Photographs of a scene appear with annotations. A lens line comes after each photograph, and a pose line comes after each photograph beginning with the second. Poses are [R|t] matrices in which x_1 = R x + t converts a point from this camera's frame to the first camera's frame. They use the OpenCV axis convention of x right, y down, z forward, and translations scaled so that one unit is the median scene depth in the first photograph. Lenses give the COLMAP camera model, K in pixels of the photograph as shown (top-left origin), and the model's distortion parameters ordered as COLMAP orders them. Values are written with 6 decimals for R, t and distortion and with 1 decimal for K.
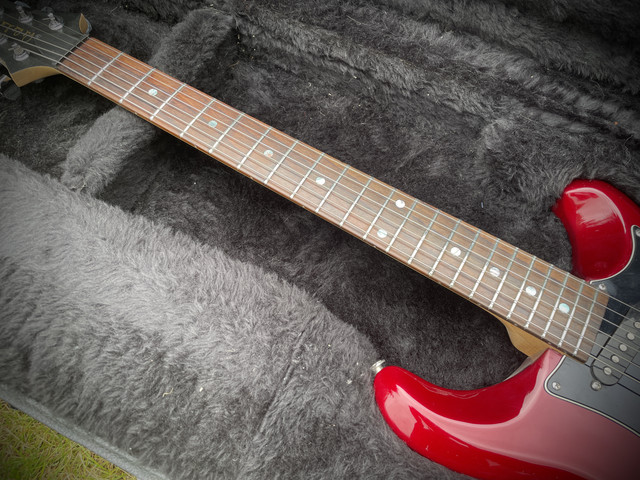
lens RADIAL K [[493.6, 0, 320.9], [0, 493.6, 240.6], [0, 0, 1]] dist [0.049803, -0.072333]
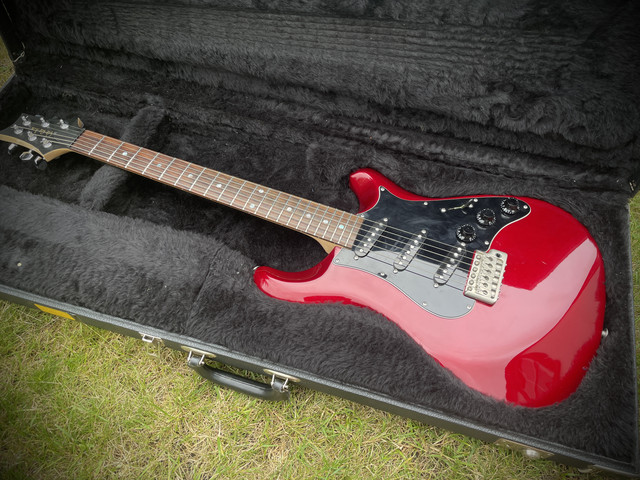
lens RADIAL K [[493.6, 0, 321.0], [0, 493.6, 244.2], [0, 0, 1]] dist [0.049803, -0.072333]
pose [[0.988017, -0.142073, 0.060318, 0.227450], [0.148112, 0.982661, -0.111539, 0.351125], [-0.043426, 0.119137, 0.991928, -0.837515]]
